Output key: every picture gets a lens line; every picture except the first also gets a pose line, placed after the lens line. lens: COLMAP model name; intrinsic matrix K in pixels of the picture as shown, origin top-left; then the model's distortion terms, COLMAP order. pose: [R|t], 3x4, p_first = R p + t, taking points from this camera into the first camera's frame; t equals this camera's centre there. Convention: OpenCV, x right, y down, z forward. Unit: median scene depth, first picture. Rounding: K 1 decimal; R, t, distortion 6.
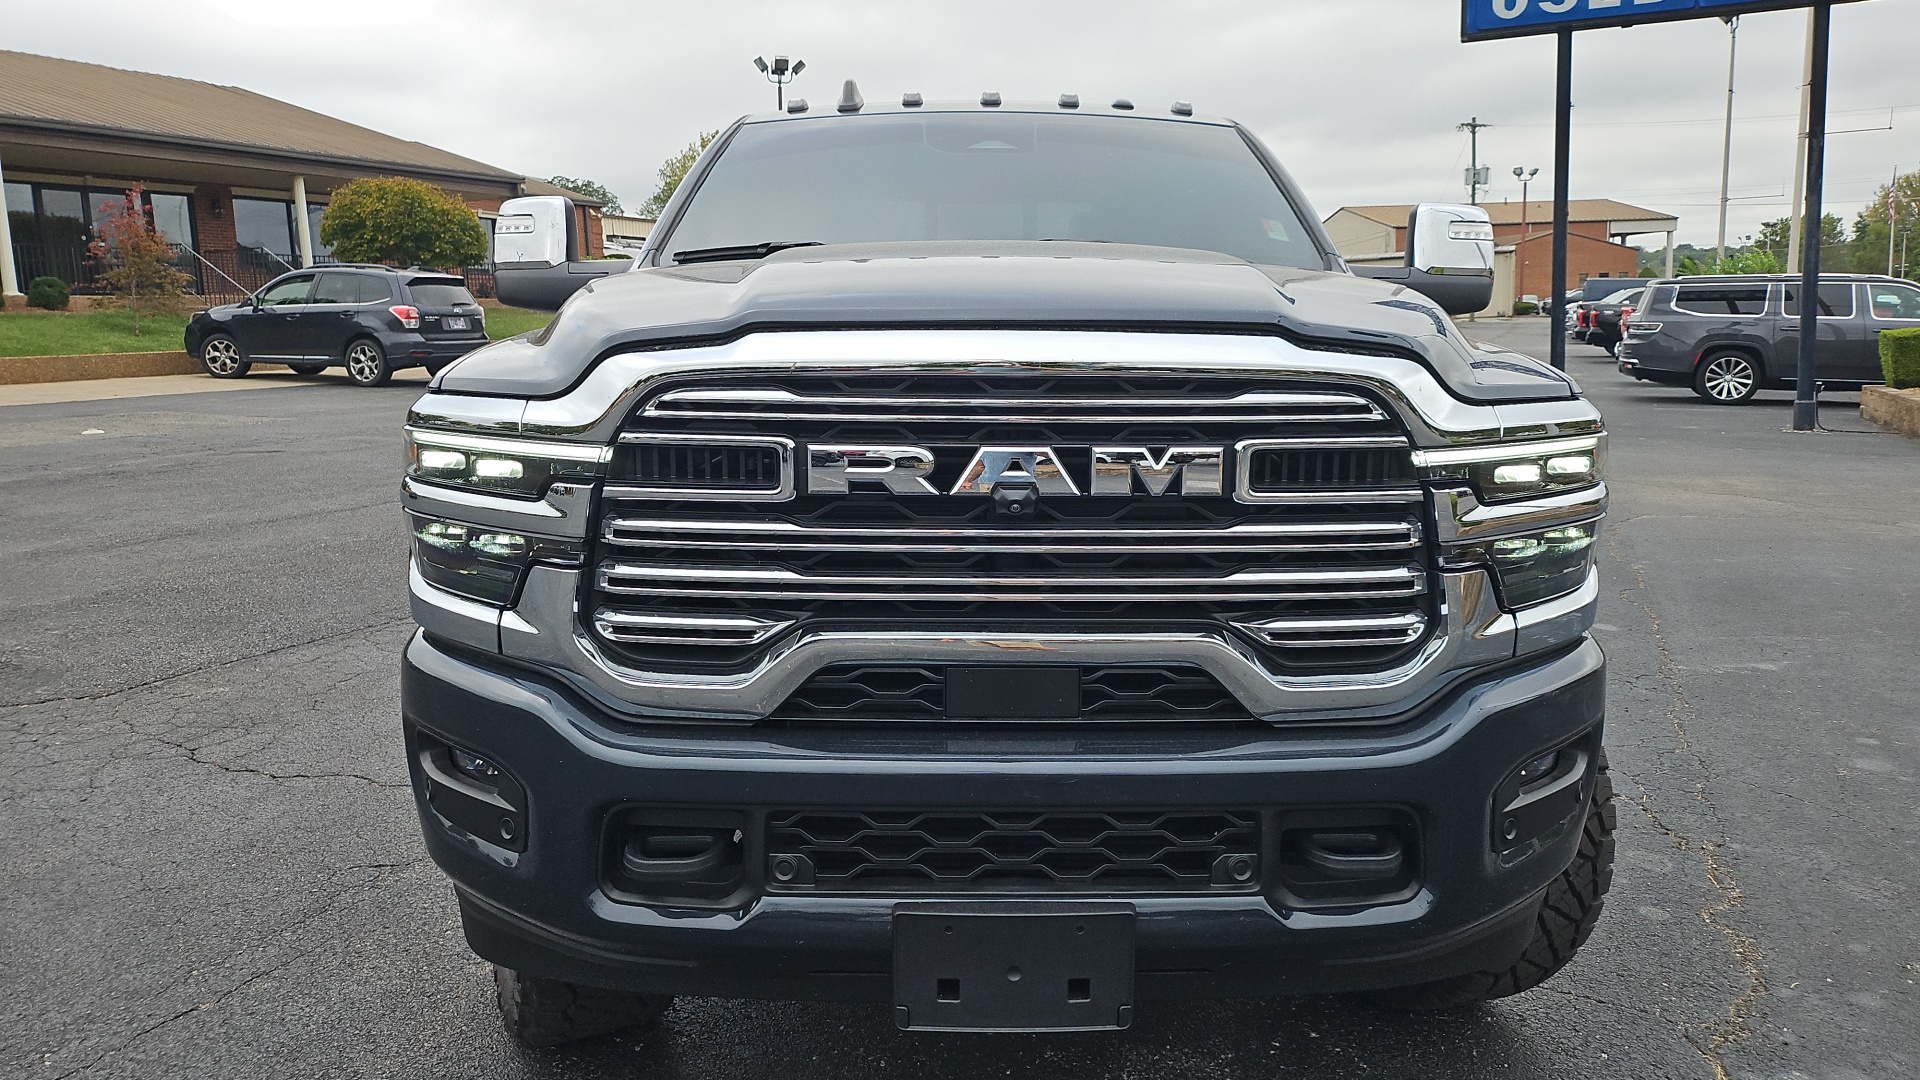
lens RADIAL K [[1348.1, 0, 995.5], [0, 1348.1, 514.1], [0, 0, 1]] dist [0.063157, -0.063655]
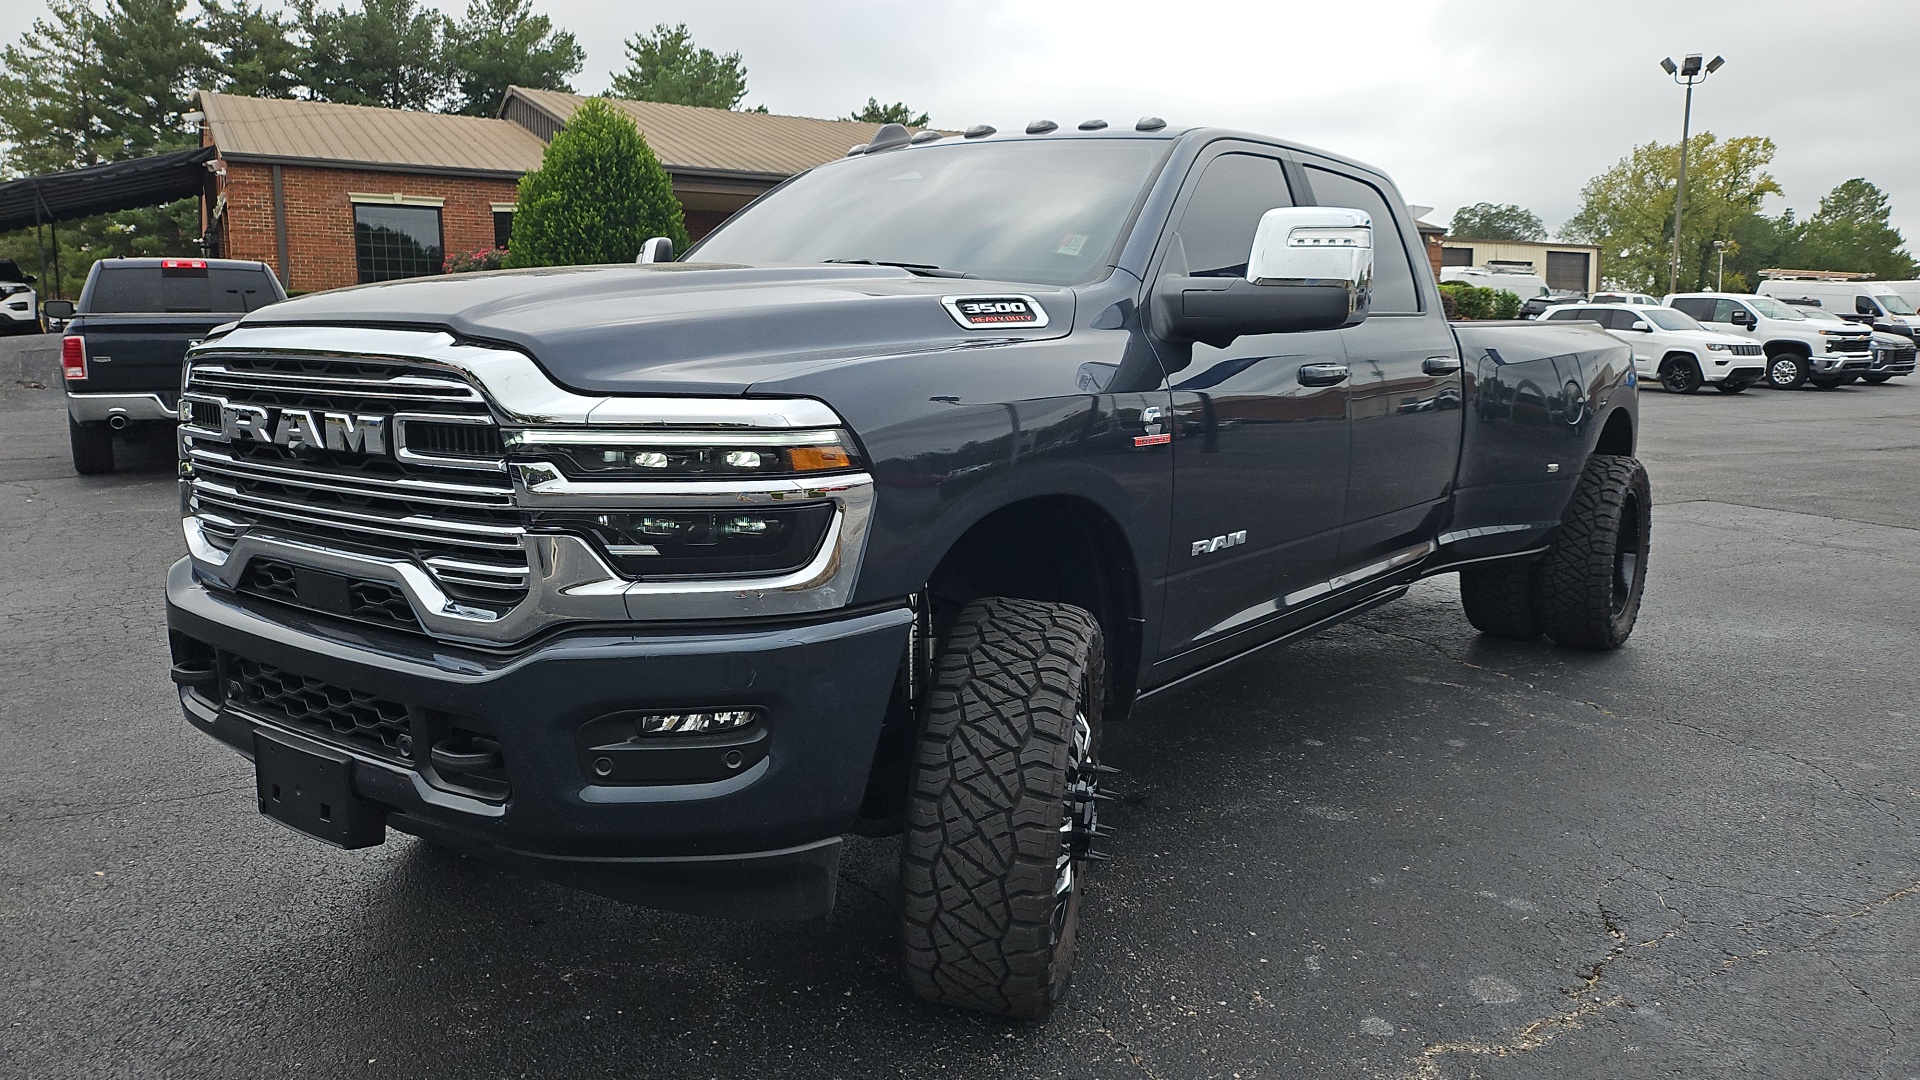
lens RADIAL K [[1348.1, 0, 966.1], [0, 1348.1, 537.4], [0, 0, 1]] dist [0.063157, -0.063655]
pose [[0.798253, 0.091976, -0.595259, 1.362925], [-0.094437, 0.995161, 0.027125, -0.021870], [0.594873, 0.034562, 0.803076, 0.273768]]
